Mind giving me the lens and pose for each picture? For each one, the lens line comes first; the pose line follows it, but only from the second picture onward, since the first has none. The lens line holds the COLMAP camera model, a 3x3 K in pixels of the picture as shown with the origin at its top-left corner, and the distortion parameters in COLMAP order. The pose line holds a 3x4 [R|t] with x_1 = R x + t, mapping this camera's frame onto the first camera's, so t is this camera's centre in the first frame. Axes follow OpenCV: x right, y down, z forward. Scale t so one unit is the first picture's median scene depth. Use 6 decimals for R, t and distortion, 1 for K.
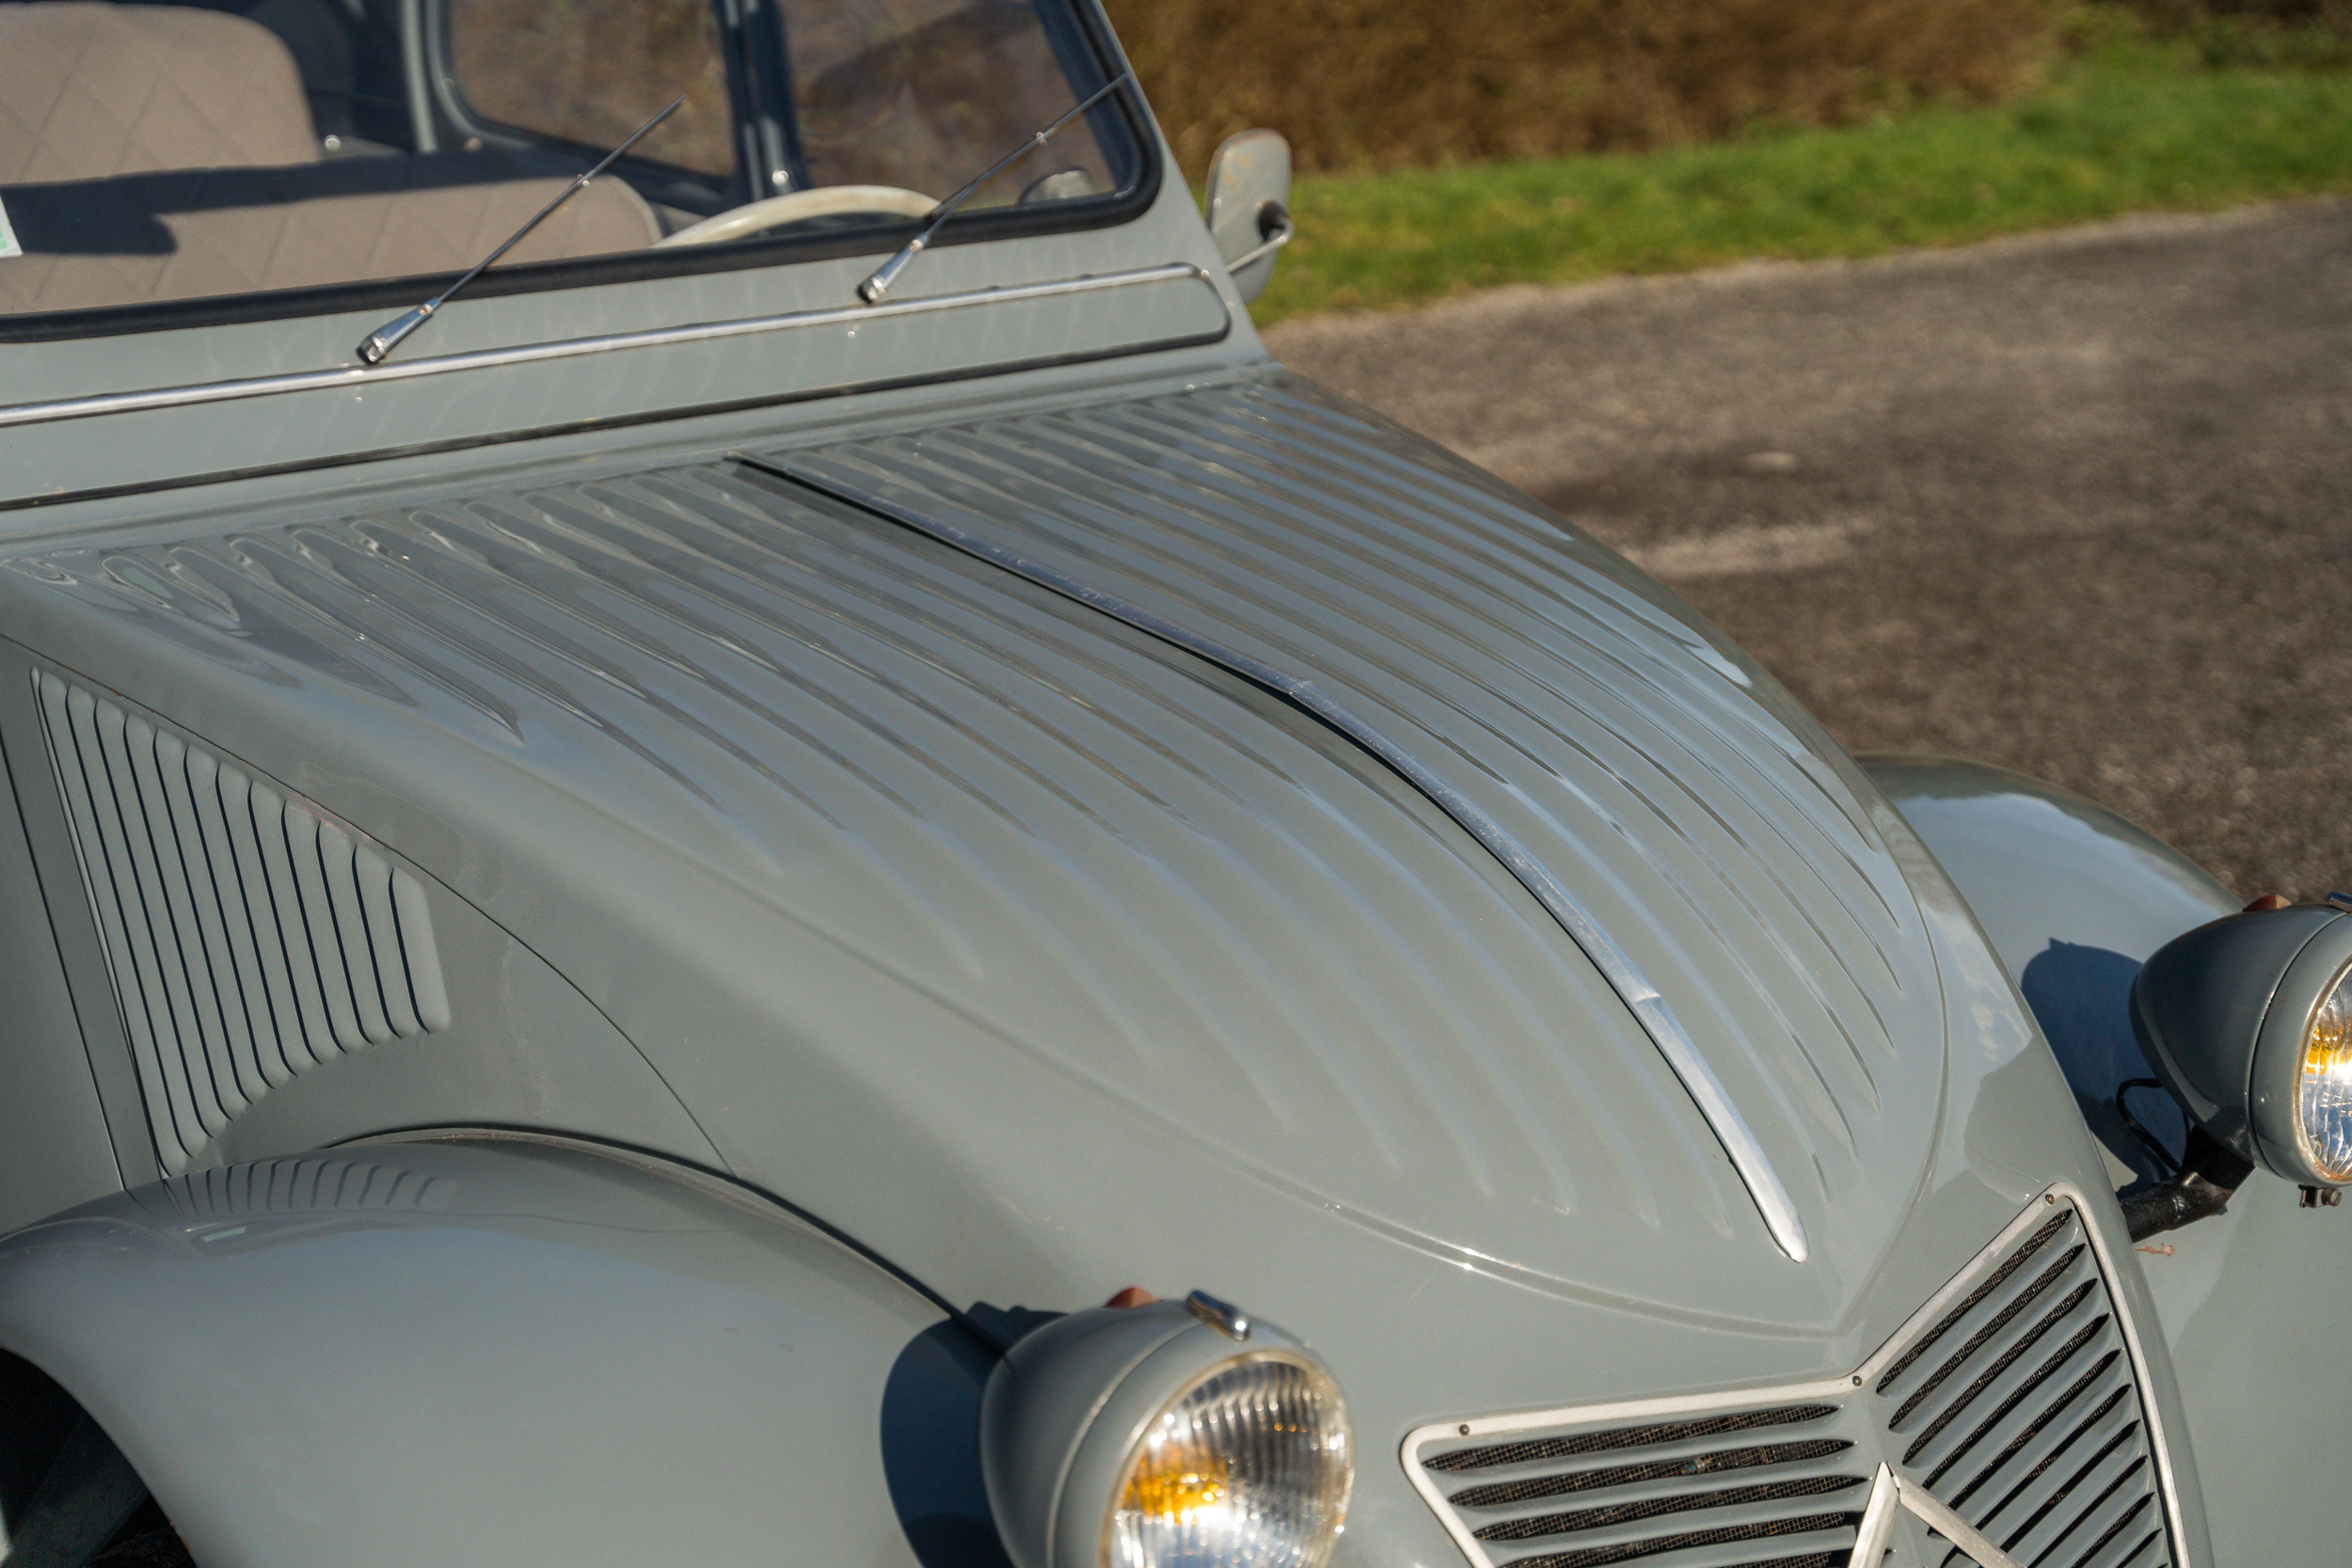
lens RADIAL K [[3667.1, 0, 1190.4], [0, 3667.1, 778.3], [0, 0, 1]] dist [0.086651, 0.121987]
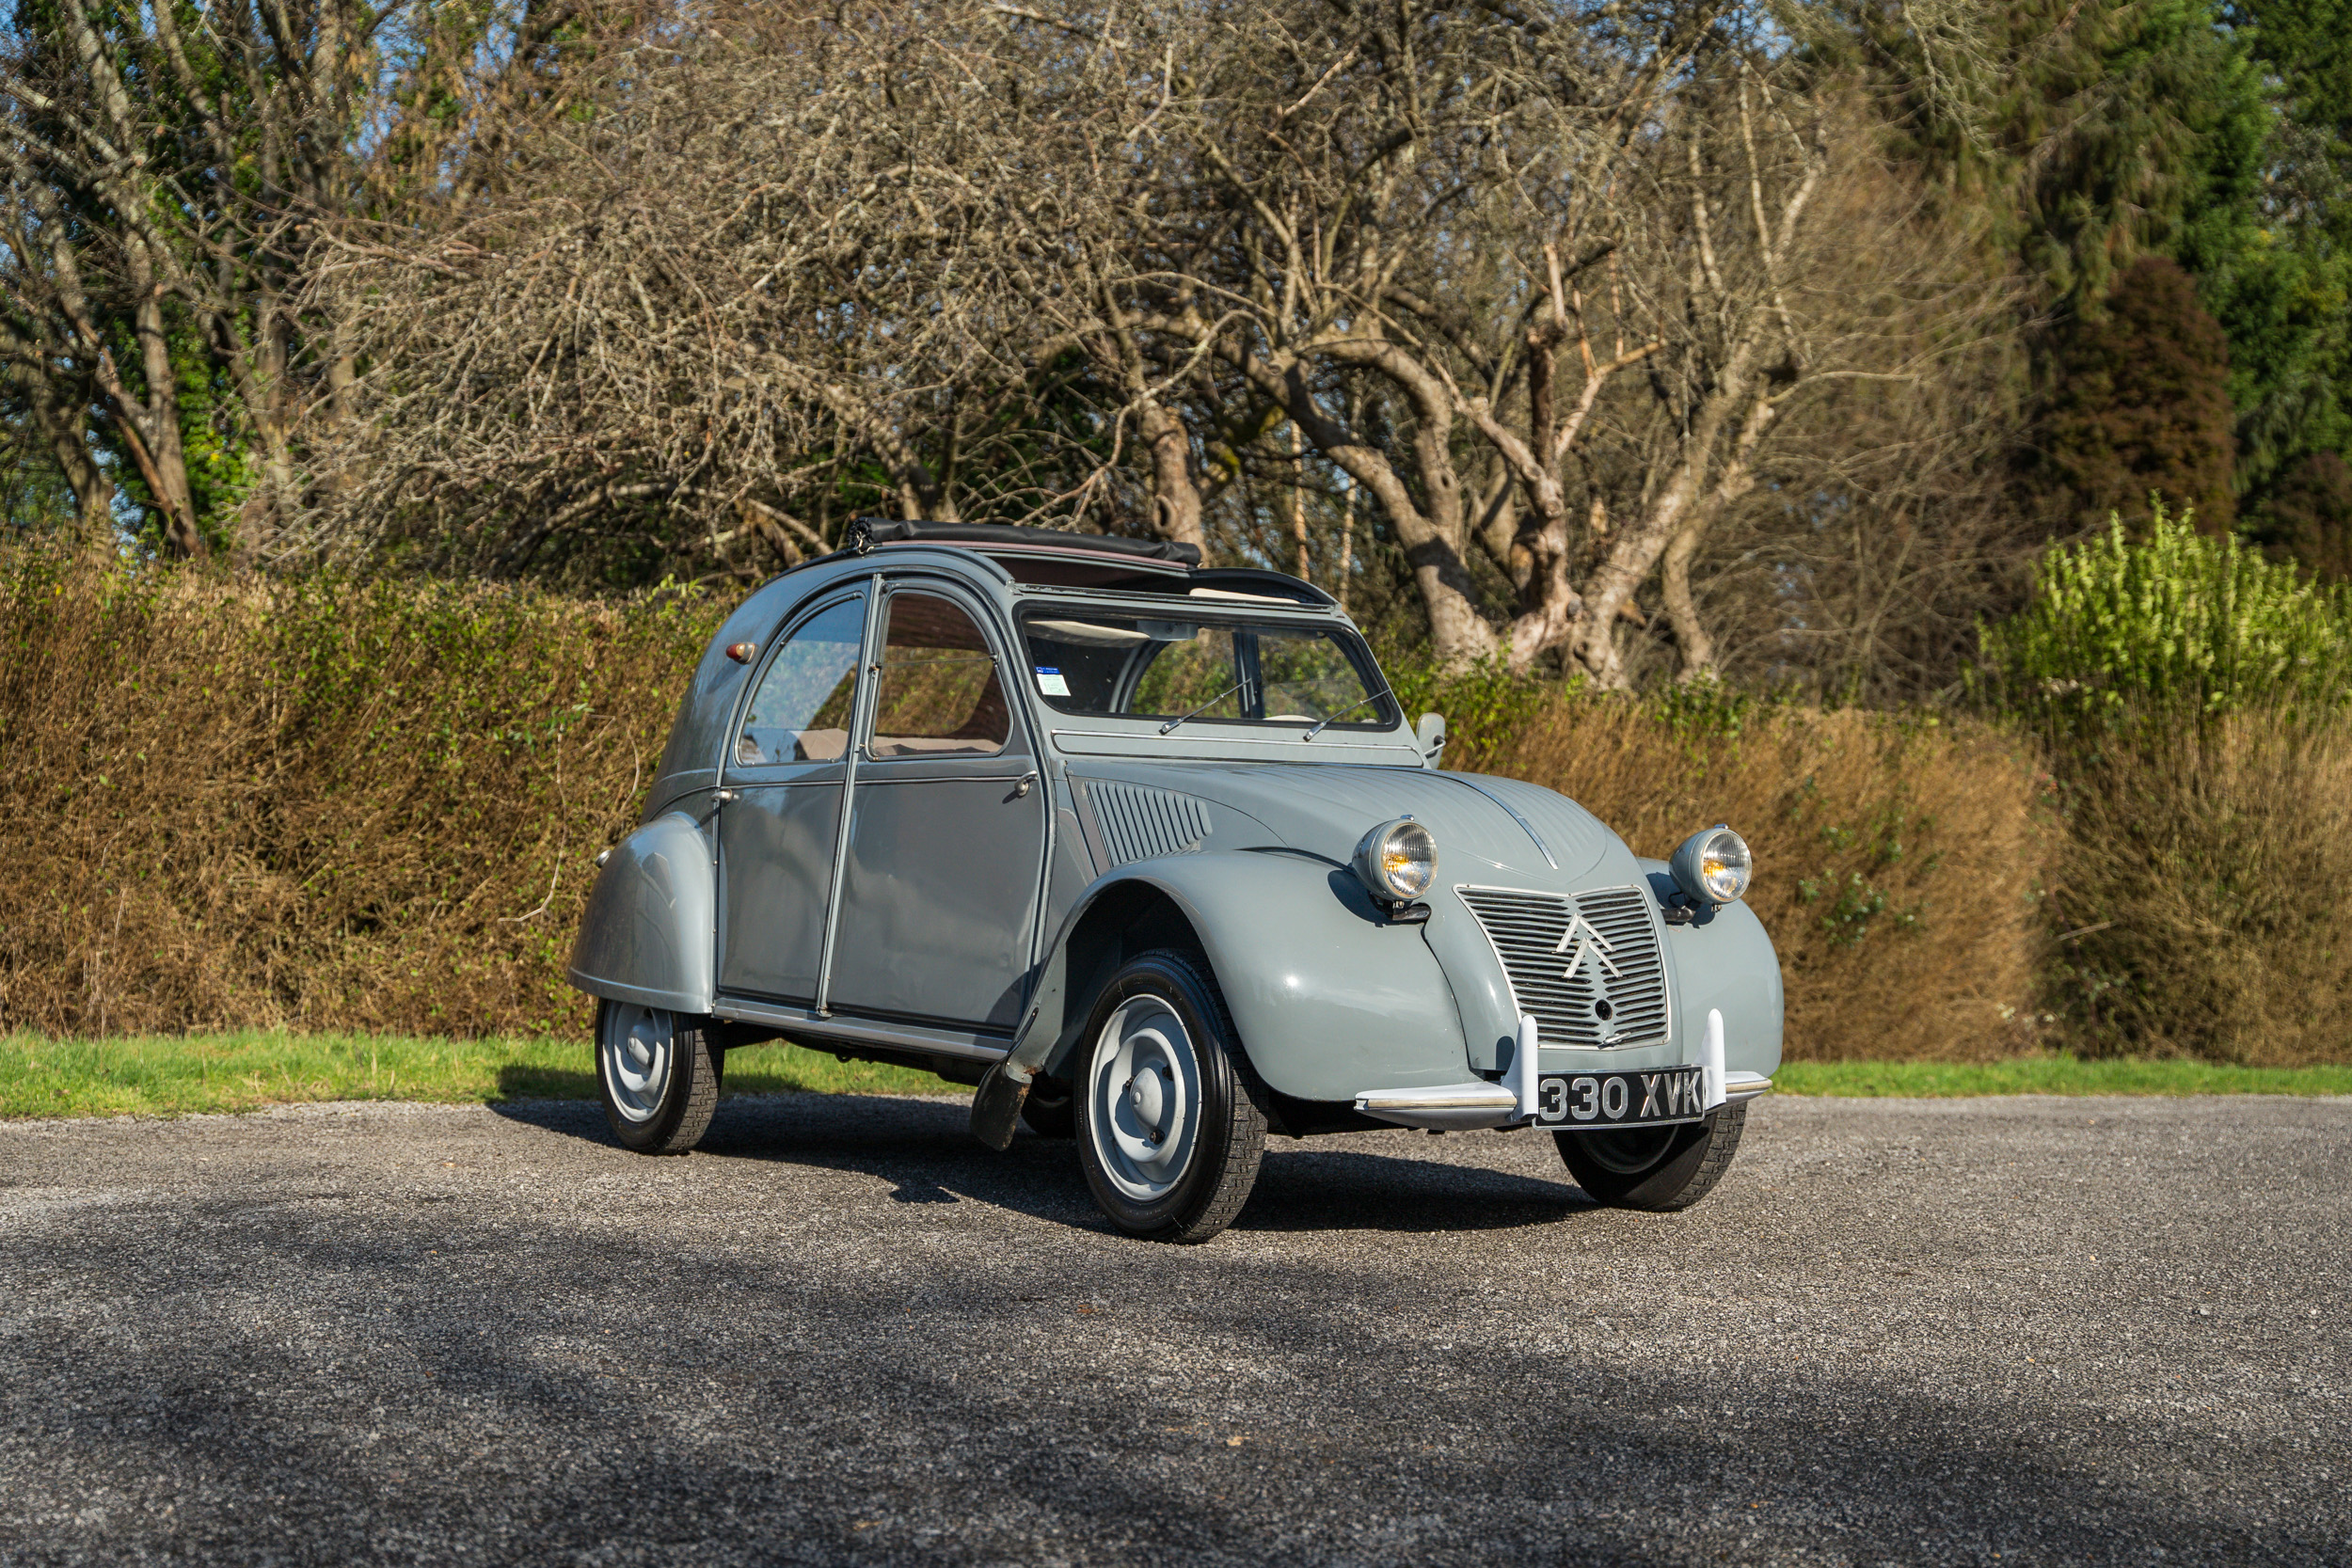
lens RADIAL K [[3374.9, 0, 1176.0], [0, 3374.9, 784.0], [0, 0, 1]] dist [0.067589, 0.078776]
pose [[0.996844, 0.007538, -0.079023, 0.037741], [-0.033677, 0.941613, -0.335008, 1.117304], [0.071884, 0.336612, 0.938896, -2.168700]]
